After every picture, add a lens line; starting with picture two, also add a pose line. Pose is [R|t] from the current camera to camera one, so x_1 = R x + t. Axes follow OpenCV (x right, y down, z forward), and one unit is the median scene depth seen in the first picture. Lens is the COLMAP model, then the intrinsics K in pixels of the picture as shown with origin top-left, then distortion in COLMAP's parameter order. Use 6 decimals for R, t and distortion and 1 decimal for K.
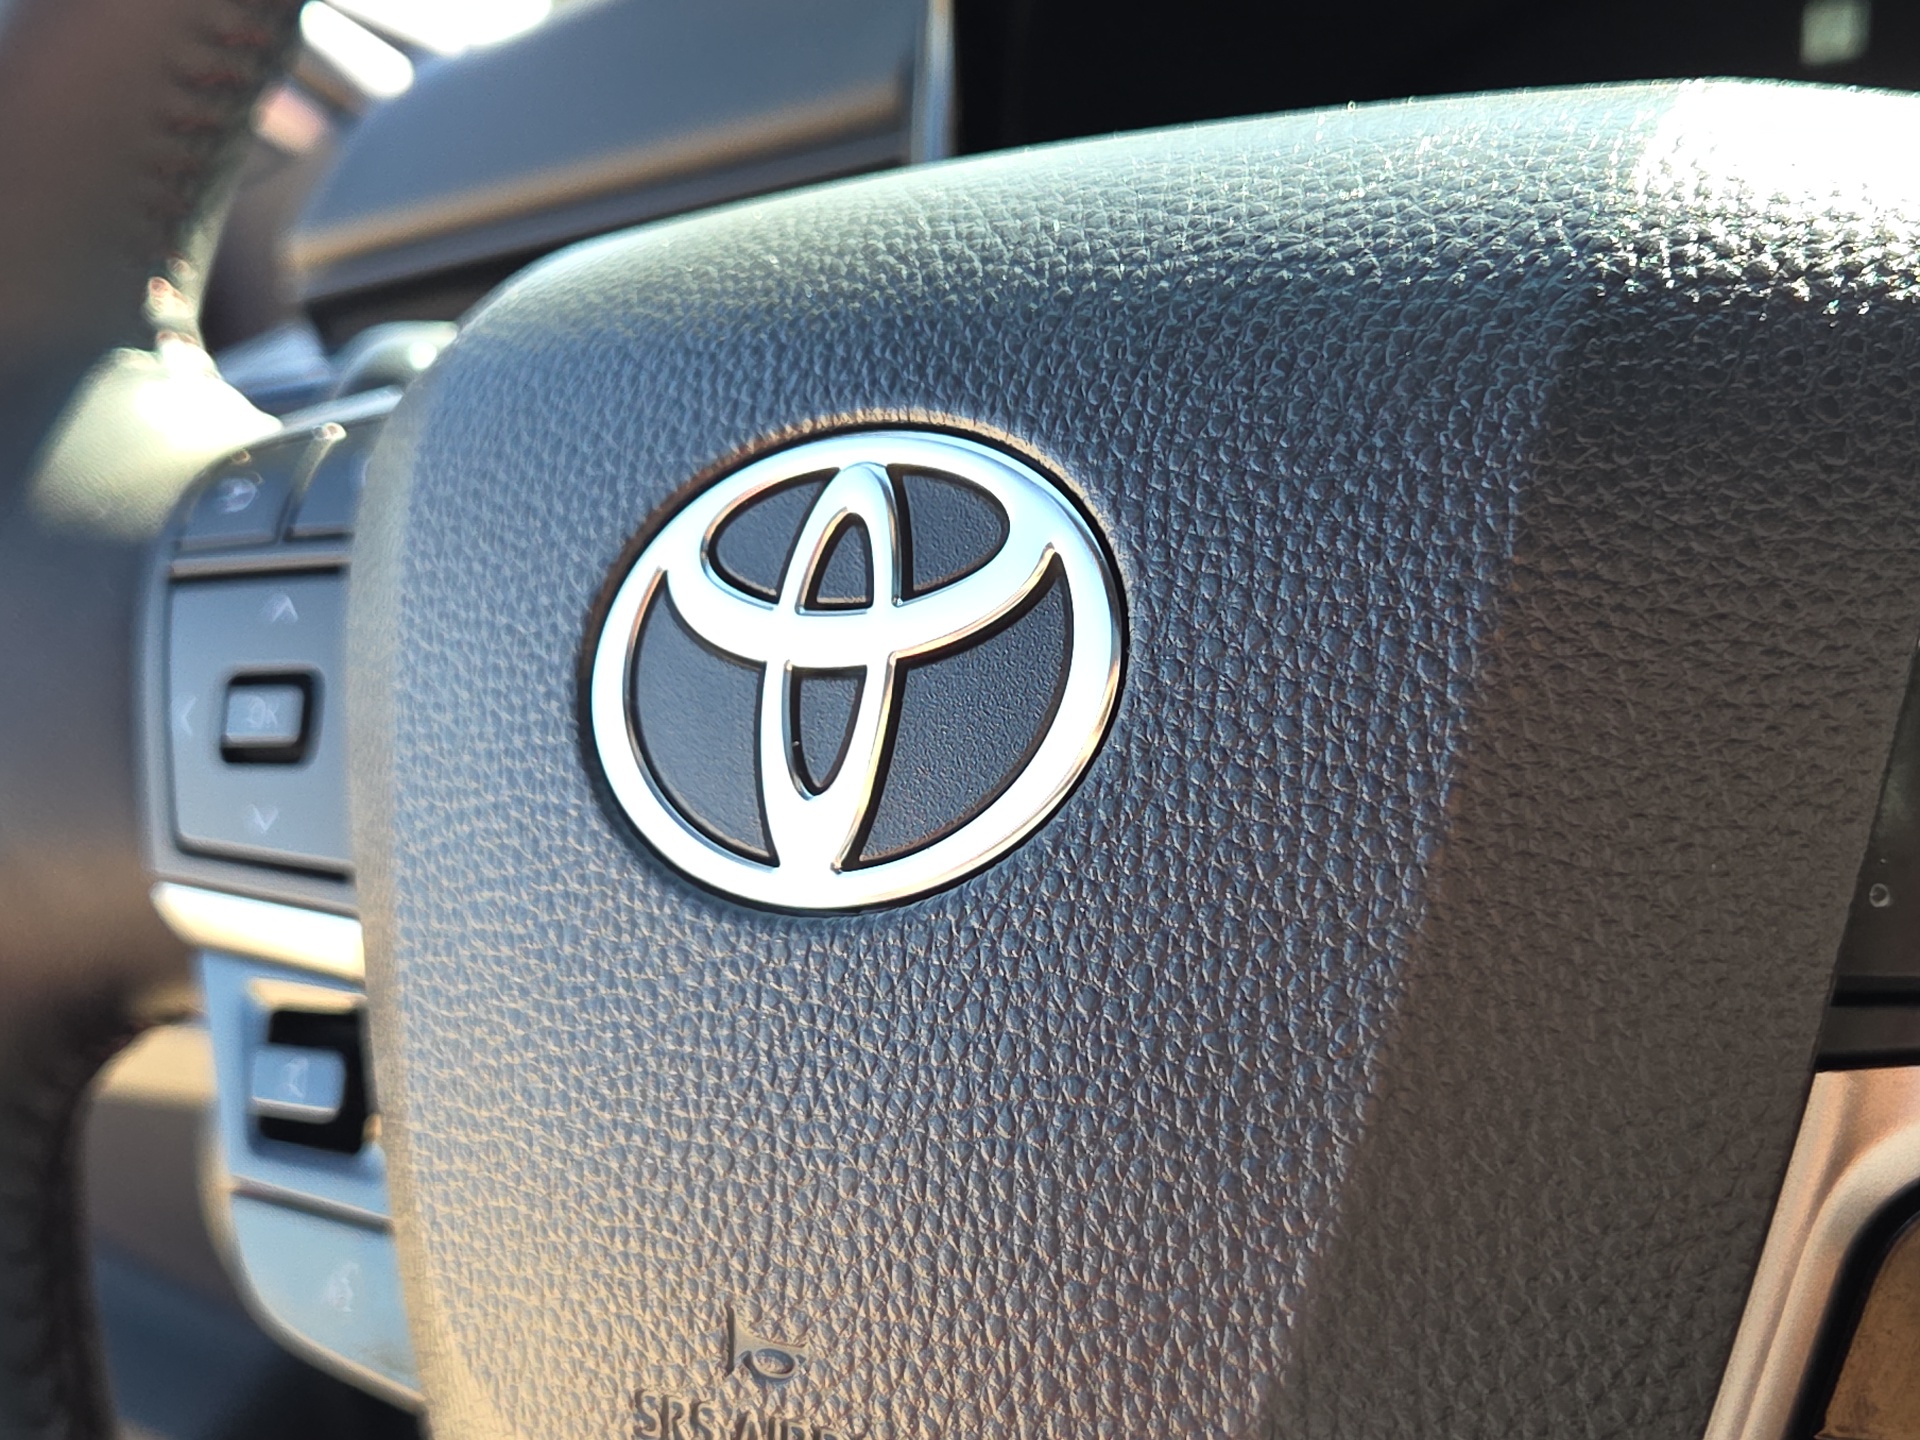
lens RADIAL K [[3114.5, 0, 960.0], [0, 3114.5, 731.2], [0, 0, 1]] dist [0.036171, 0.000000]
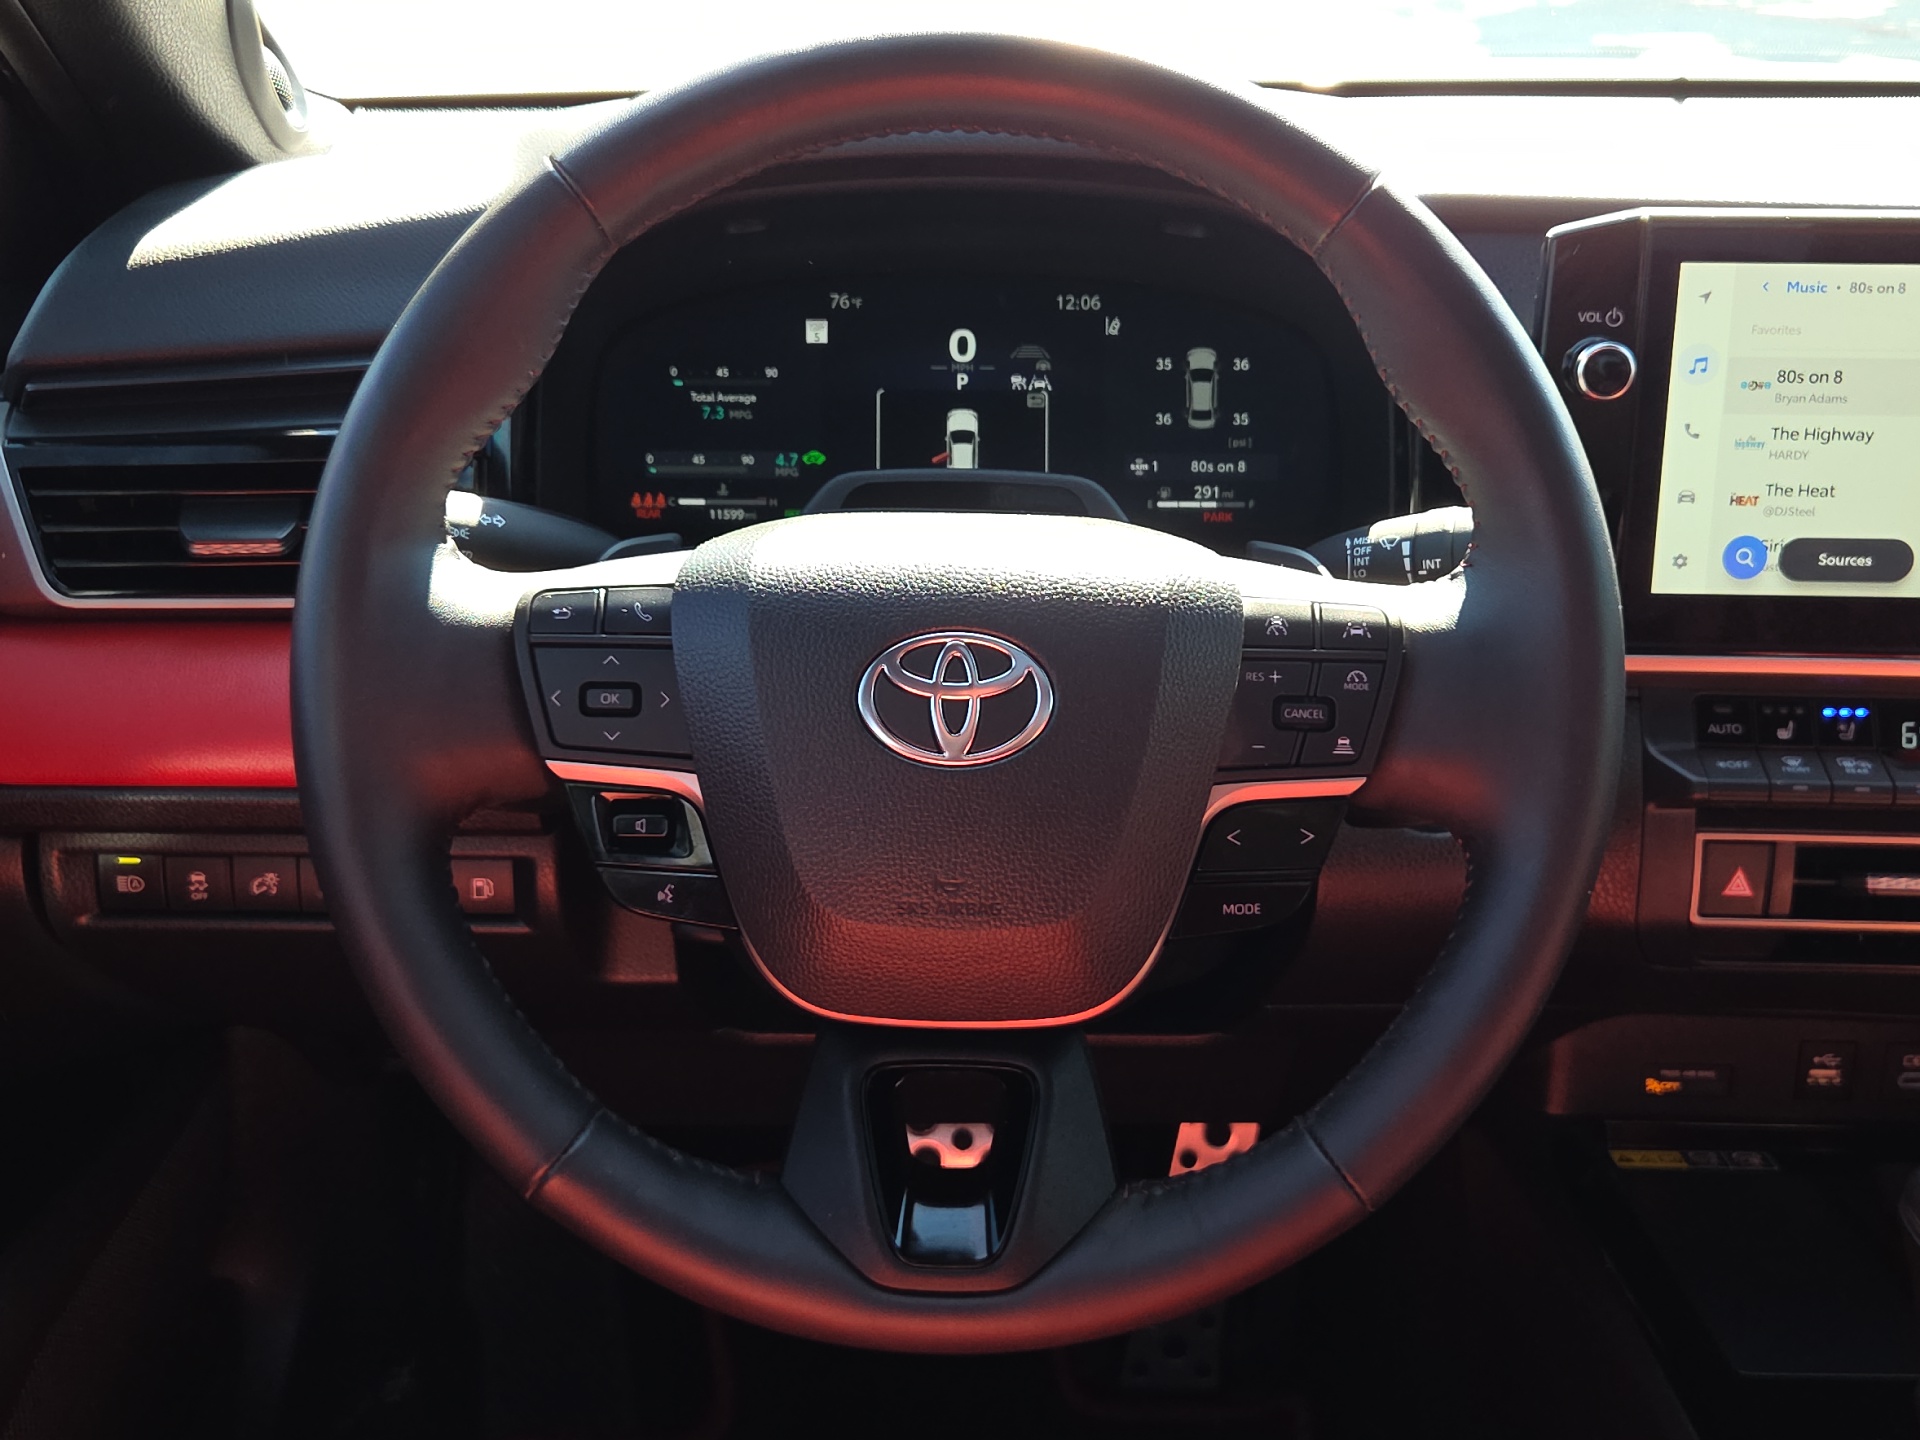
lens RADIAL K [[2241.4, 0, 974.2], [0, 2241.4, 714.5], [0, 0, 1]] dist [0.059020, 0.000000]
pose [[0.765163, -0.067475, 0.640291, -1.955337], [-0.008693, 0.993320, 0.115067, -0.348776], [-0.643778, -0.093611, 0.759465, -1.154417]]
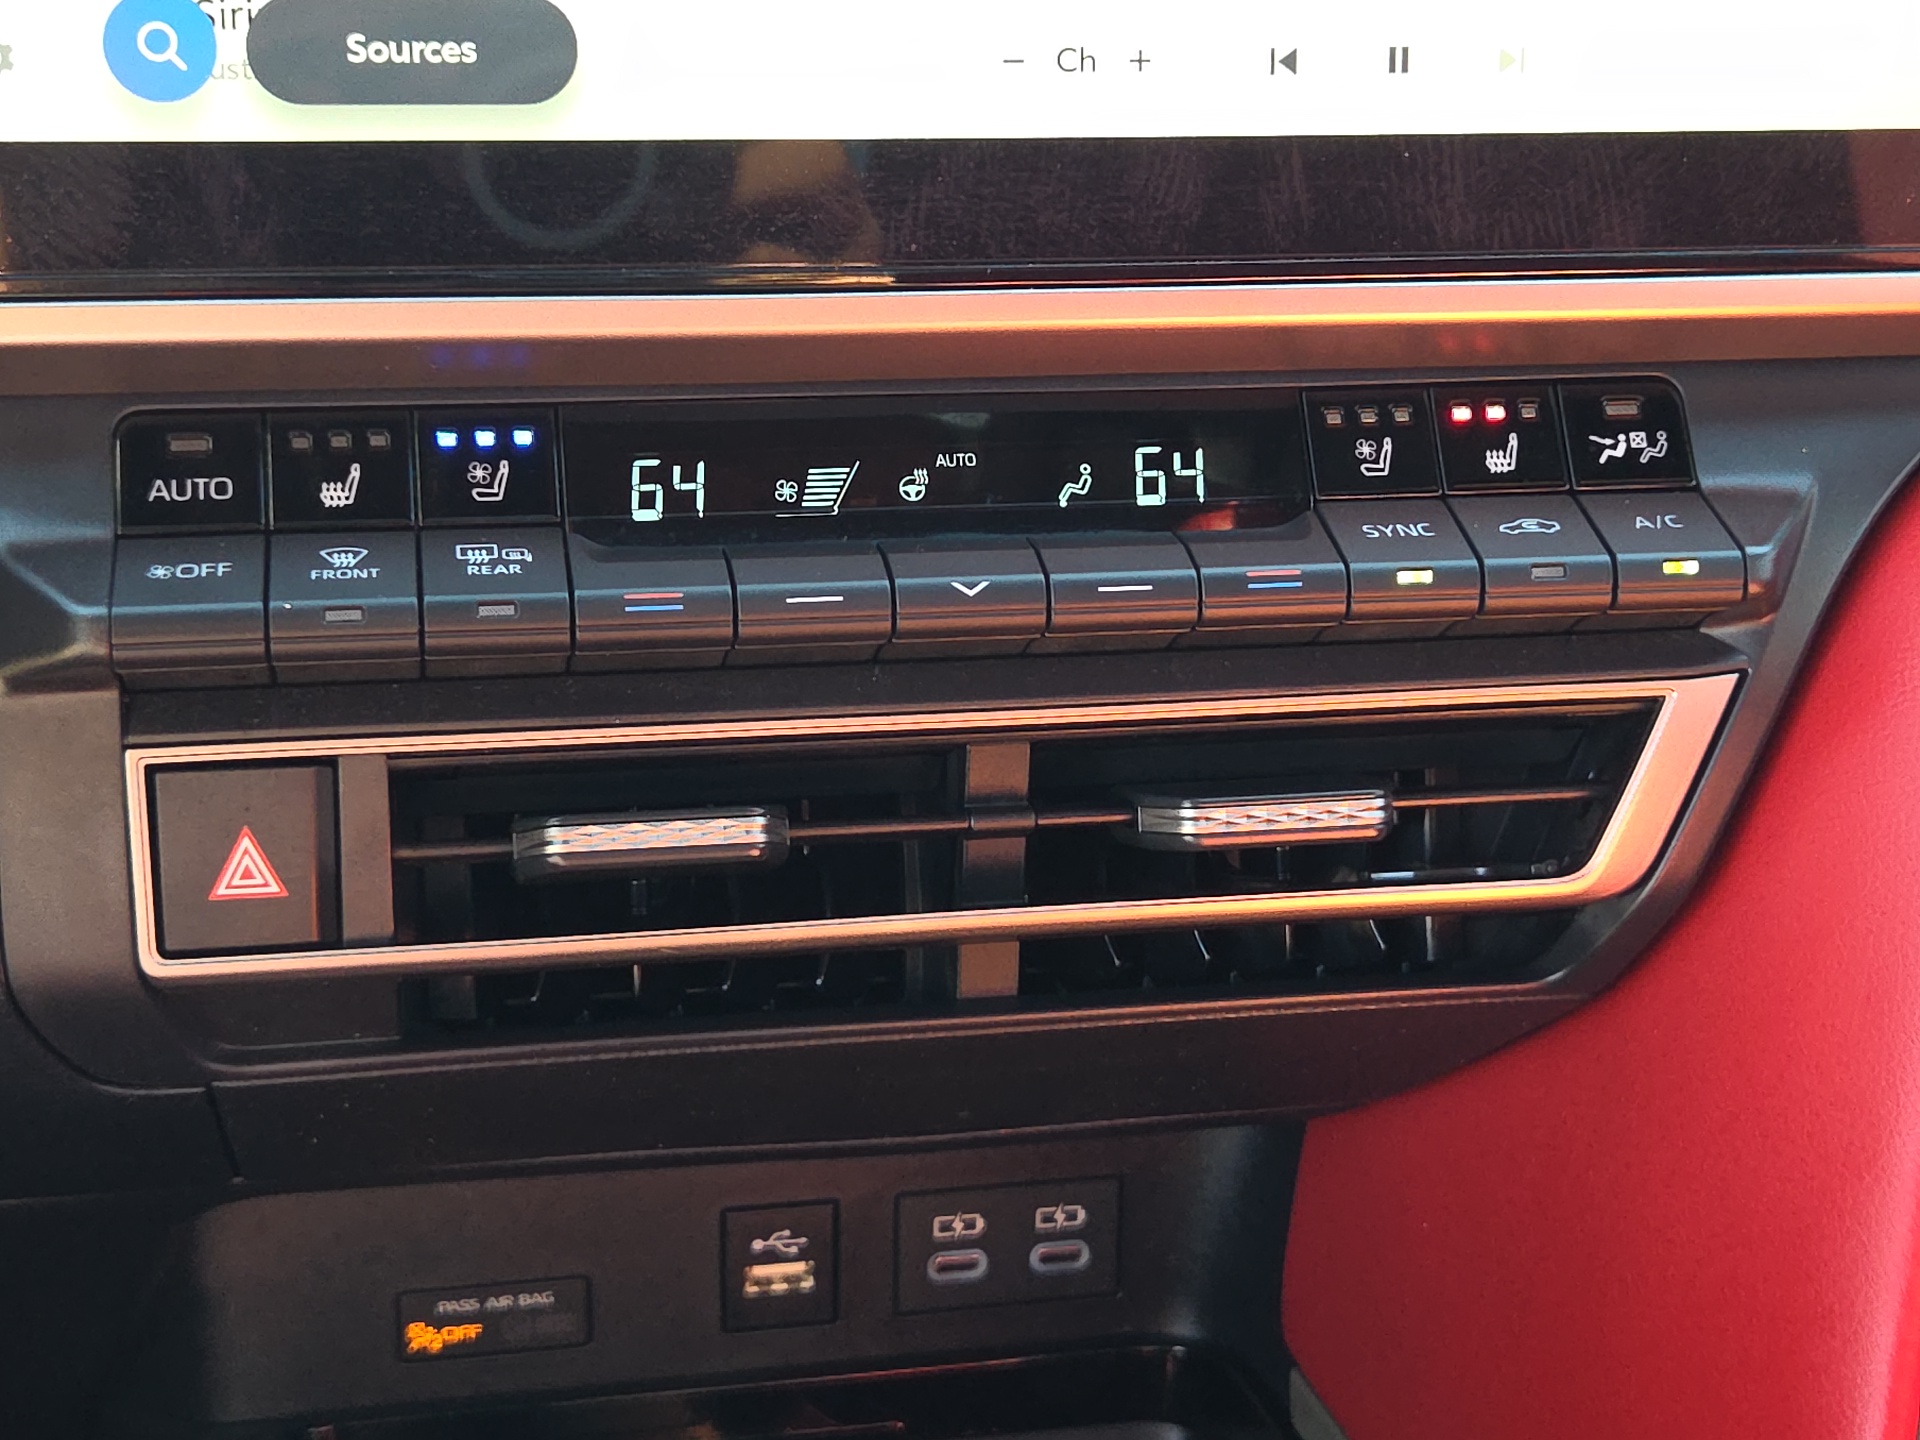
lens RADIAL K [[3114.5, 0, 960.8], [0, 3114.5, 713.4], [0, 0, 1]] dist [0.036171, 0.000000]
pose [[0.603428, -0.099204, 0.791222, 0.129004], [0.032049, 0.994447, 0.100243, 0.070815], [-0.796773, -0.035131, 0.603257, -0.782575]]
